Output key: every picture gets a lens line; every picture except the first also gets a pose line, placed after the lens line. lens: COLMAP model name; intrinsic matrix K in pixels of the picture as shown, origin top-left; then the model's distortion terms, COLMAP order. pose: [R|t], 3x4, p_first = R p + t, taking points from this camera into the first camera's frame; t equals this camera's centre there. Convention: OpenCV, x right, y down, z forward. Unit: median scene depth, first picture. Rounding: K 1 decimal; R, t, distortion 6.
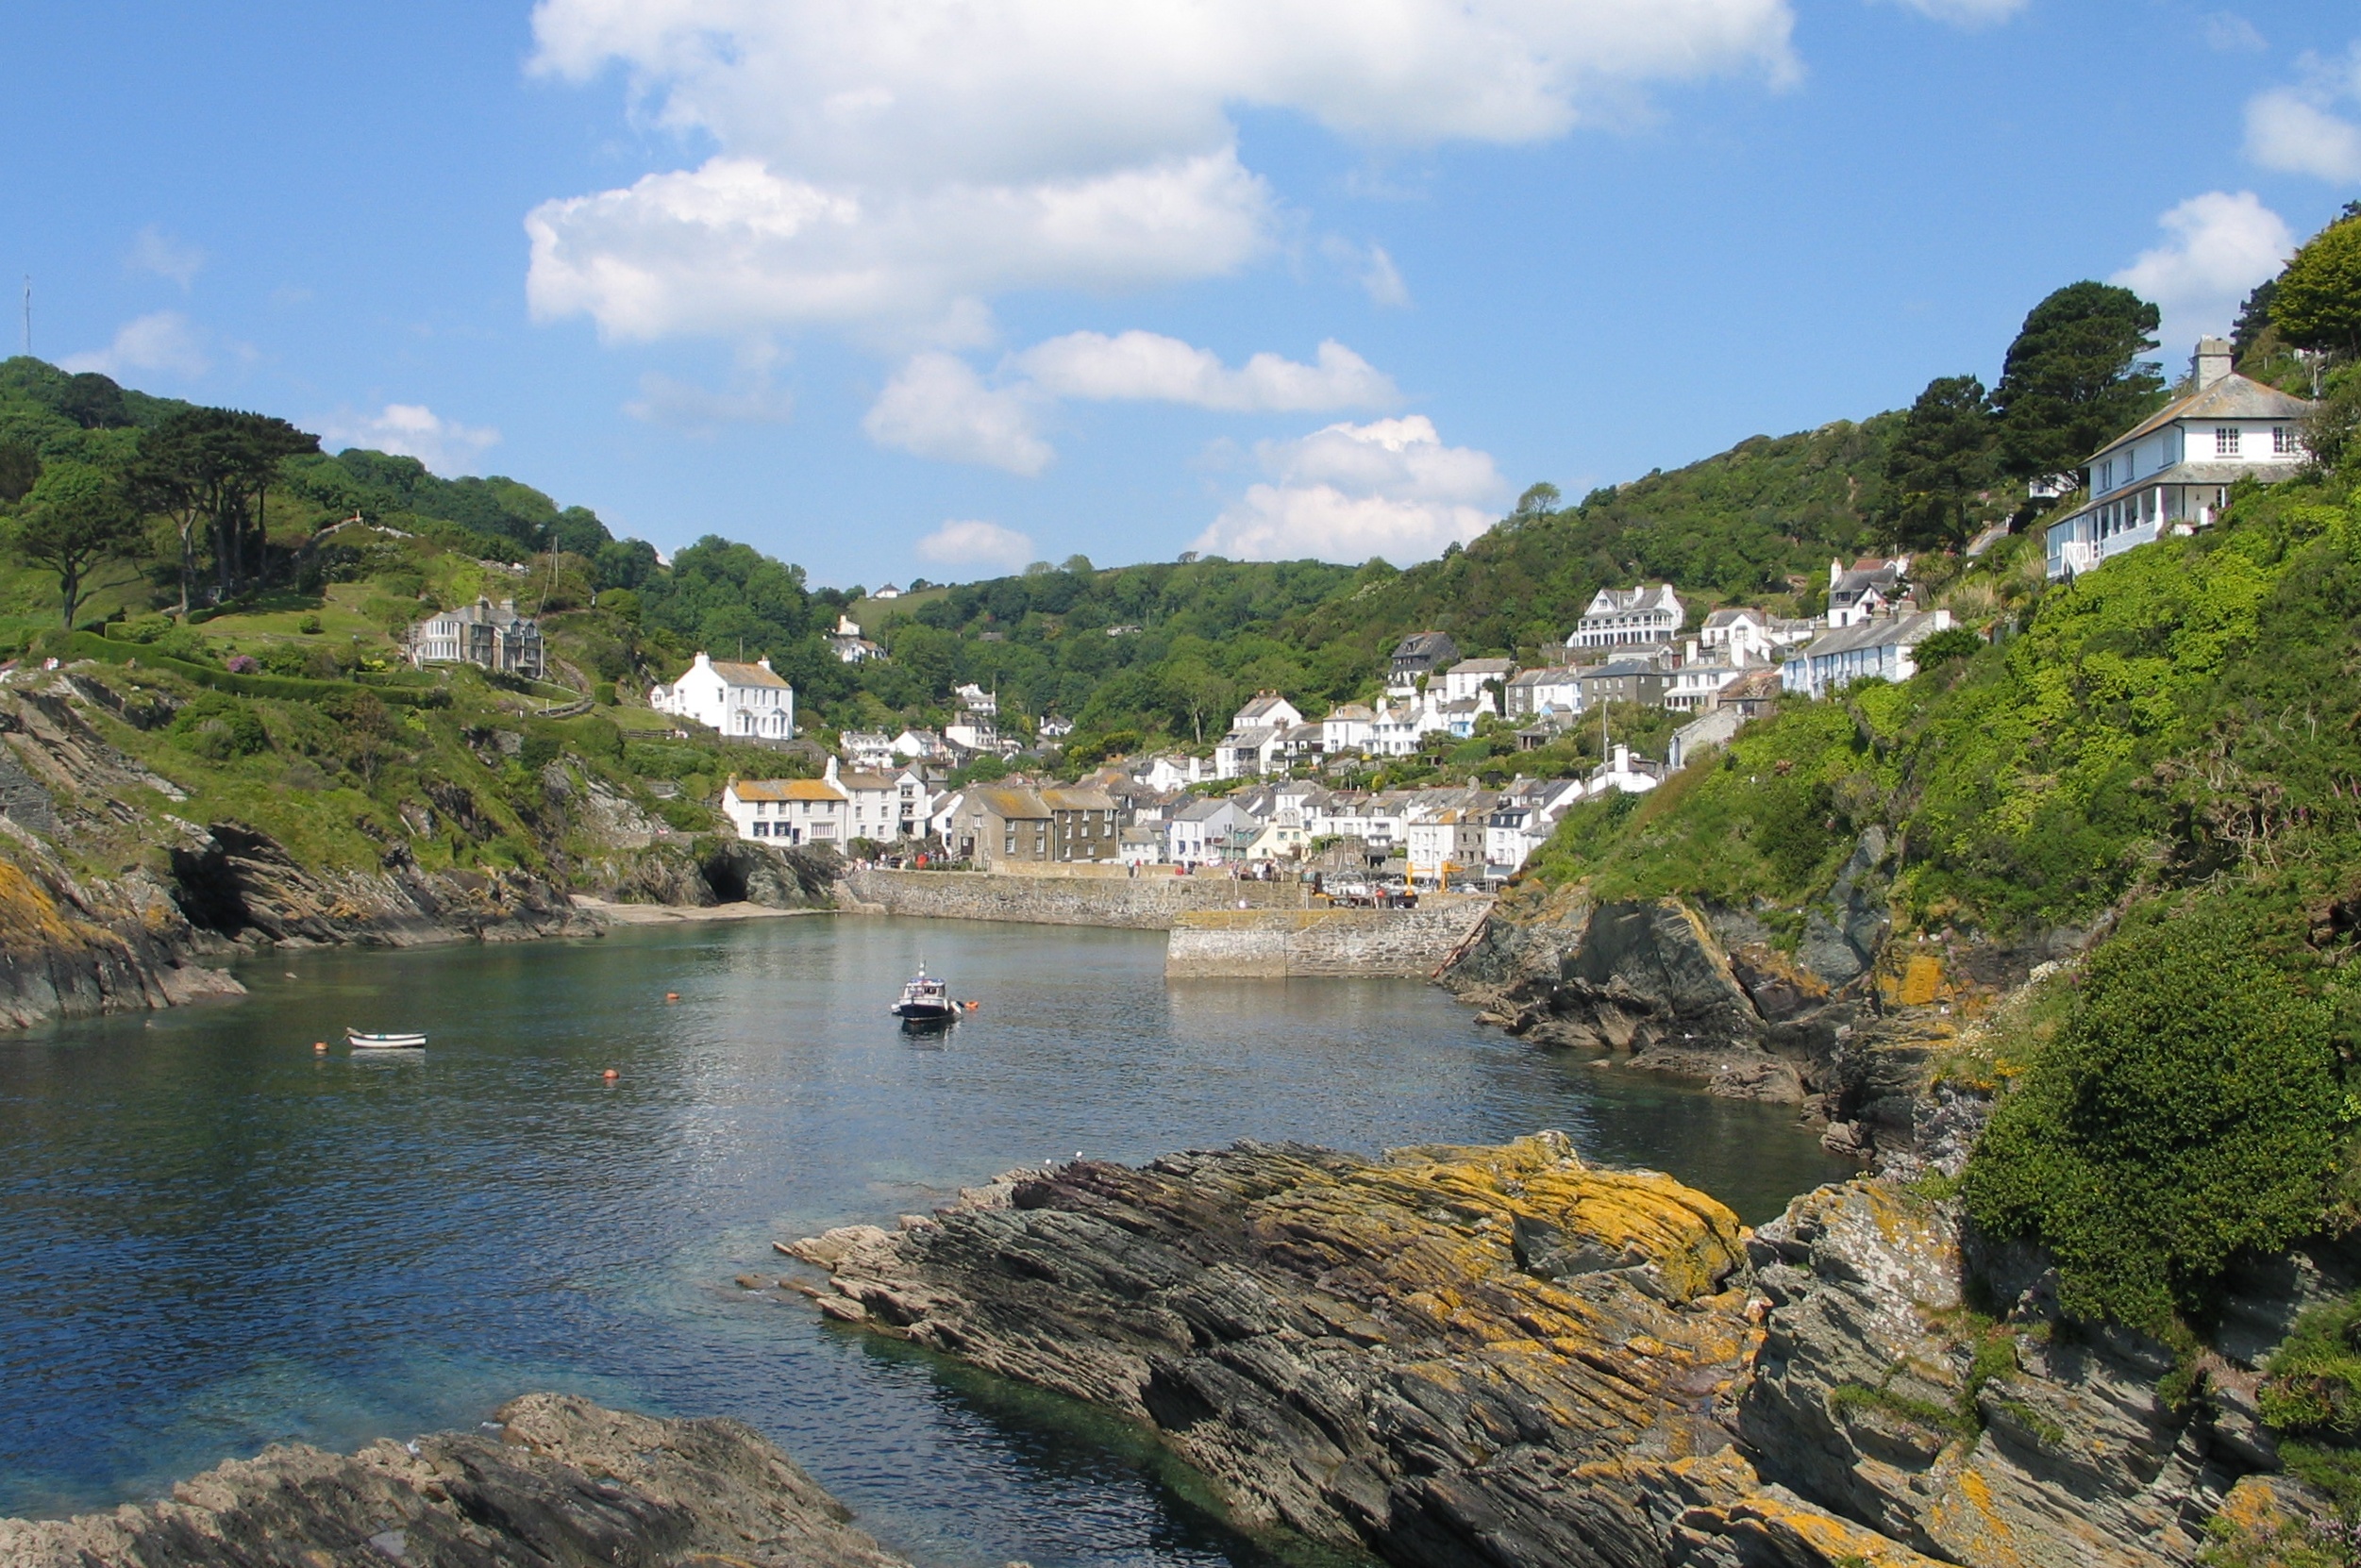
lens RADIAL K [[2513.9, 0, 1152.0], [0, 2513.9, 787.5], [0, 0, 1]] dist [-0.203361, 0.279294]
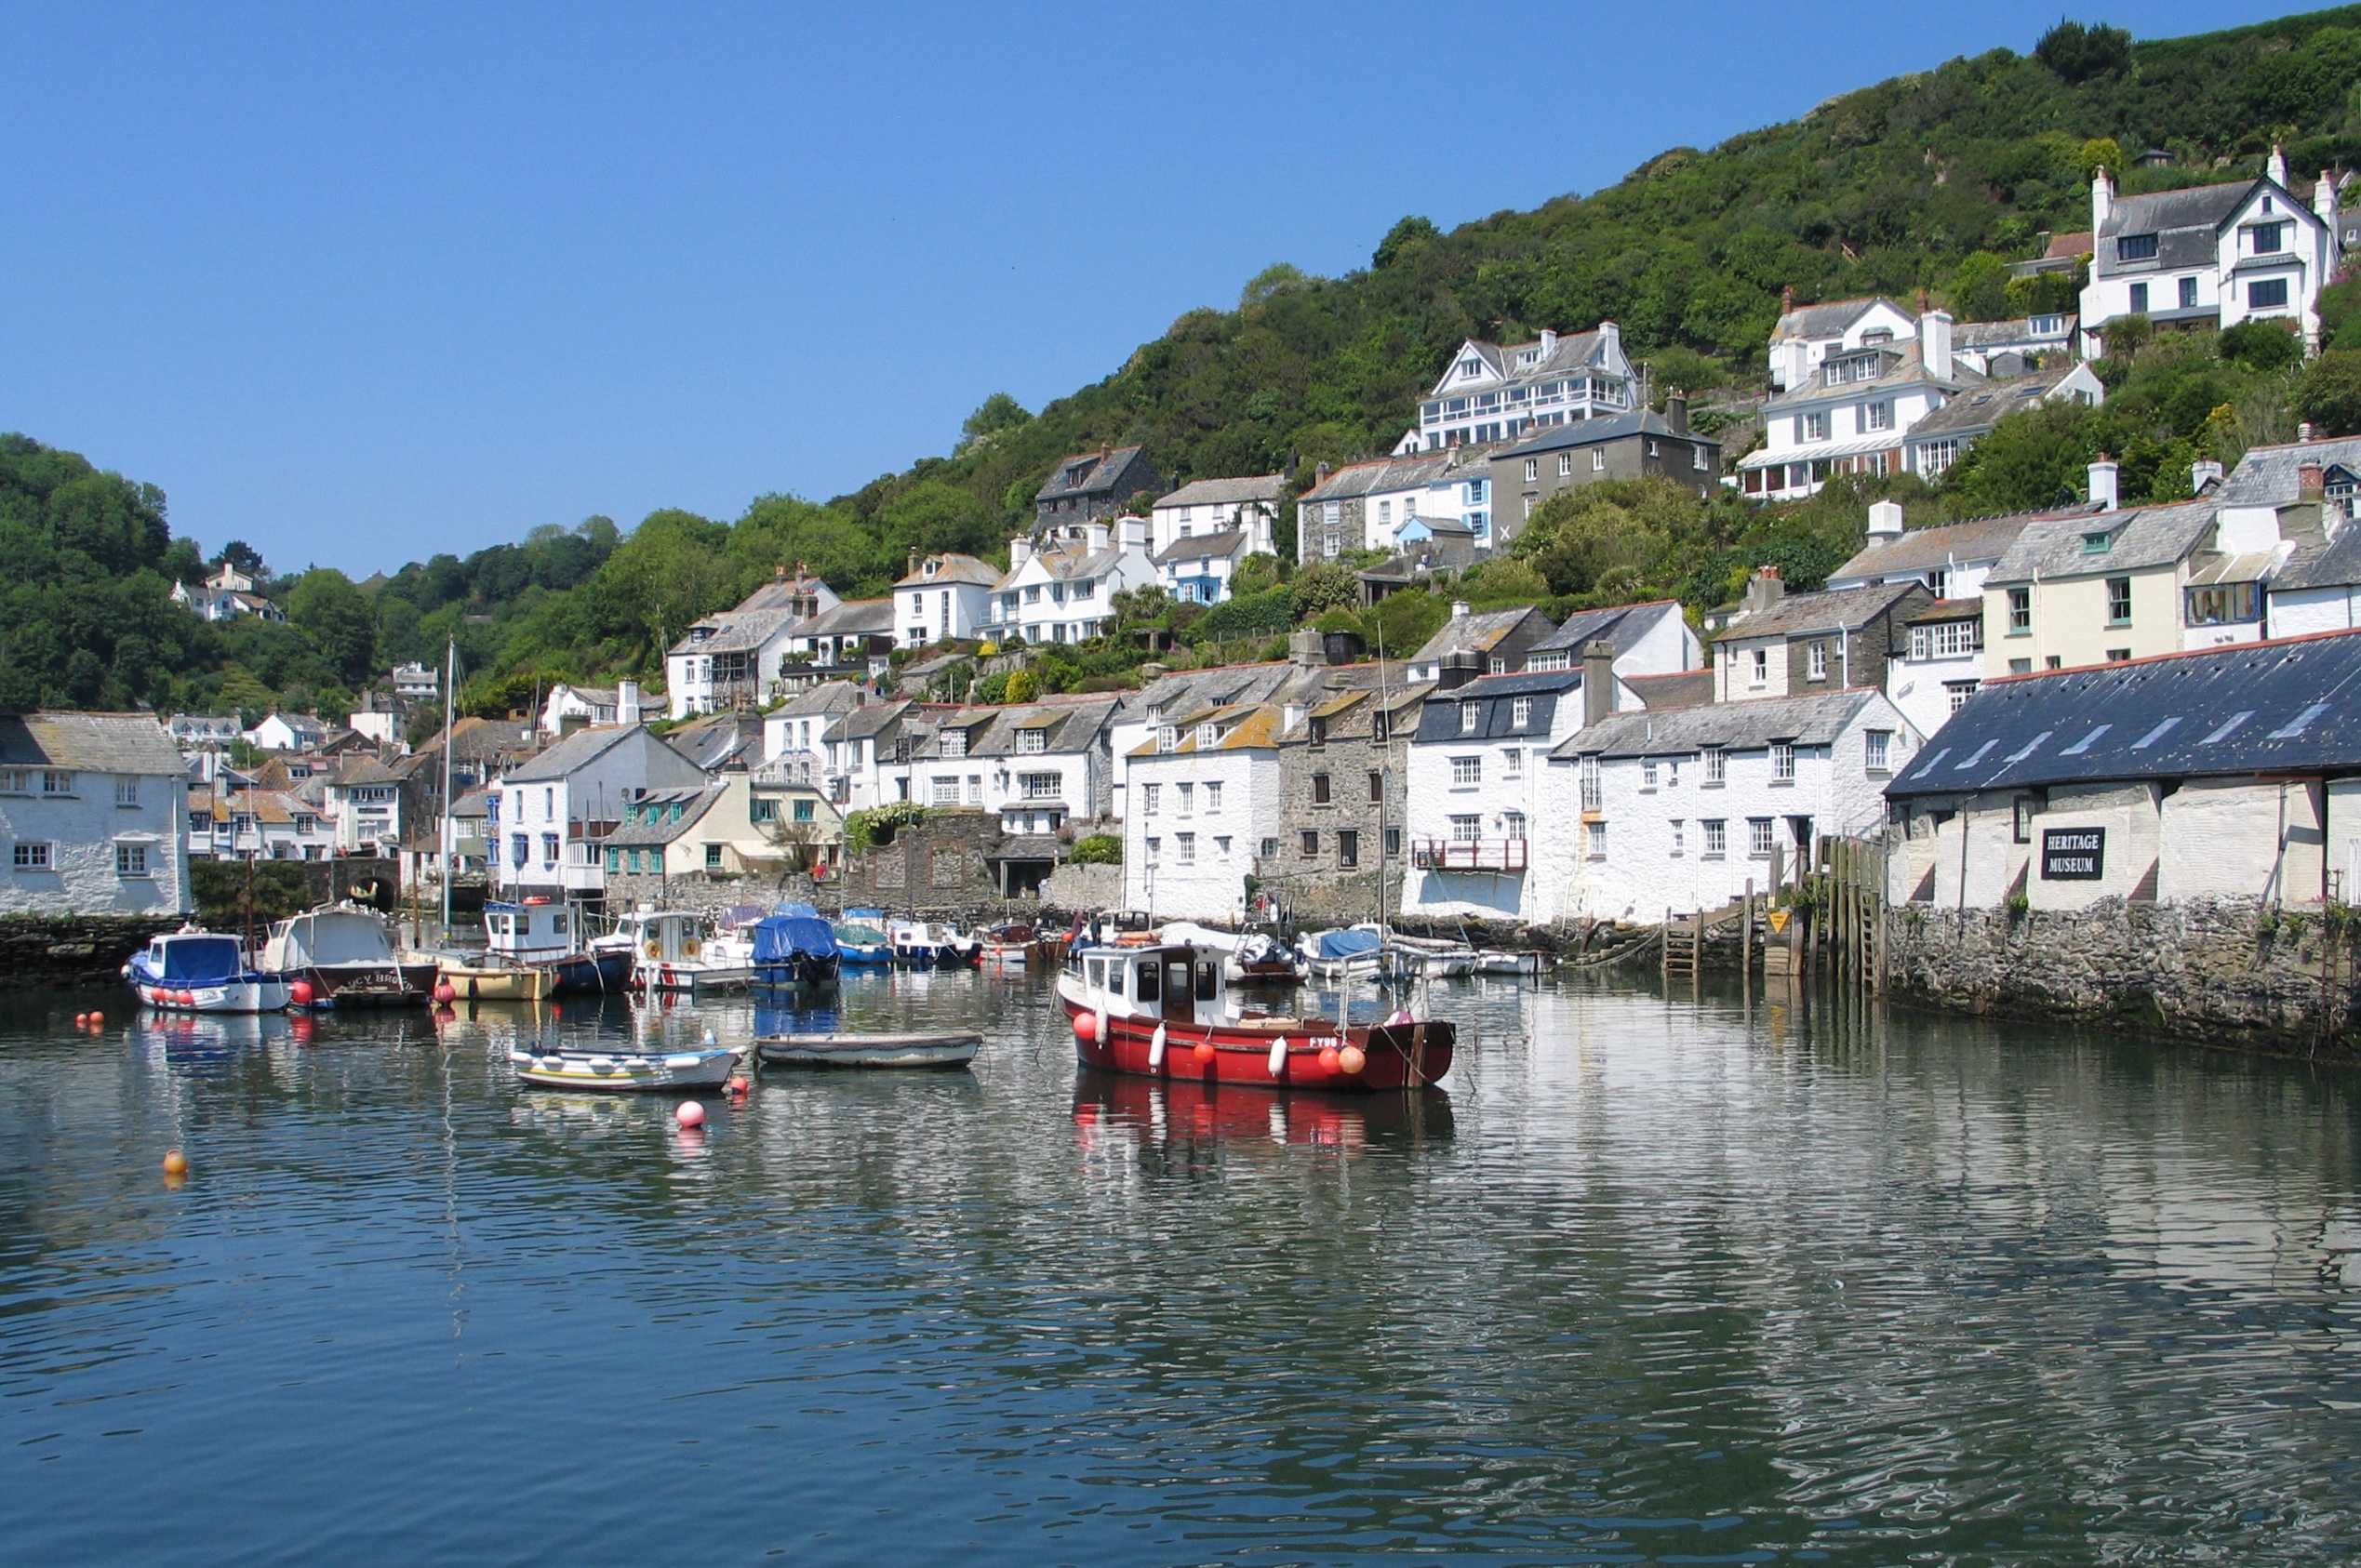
lens RADIAL K [[2472.1, 0, 1182.4], [0, 2472.1, 814.3], [0, 0, 1]] dist [-0.203688, 0.249451]
pose [[0.985657, -0.001339, 0.168755, 0.048439], [0.004011, 0.999872, -0.015494, 0.023964], [-0.168712, 0.015949, 0.985536, 0.600974]]
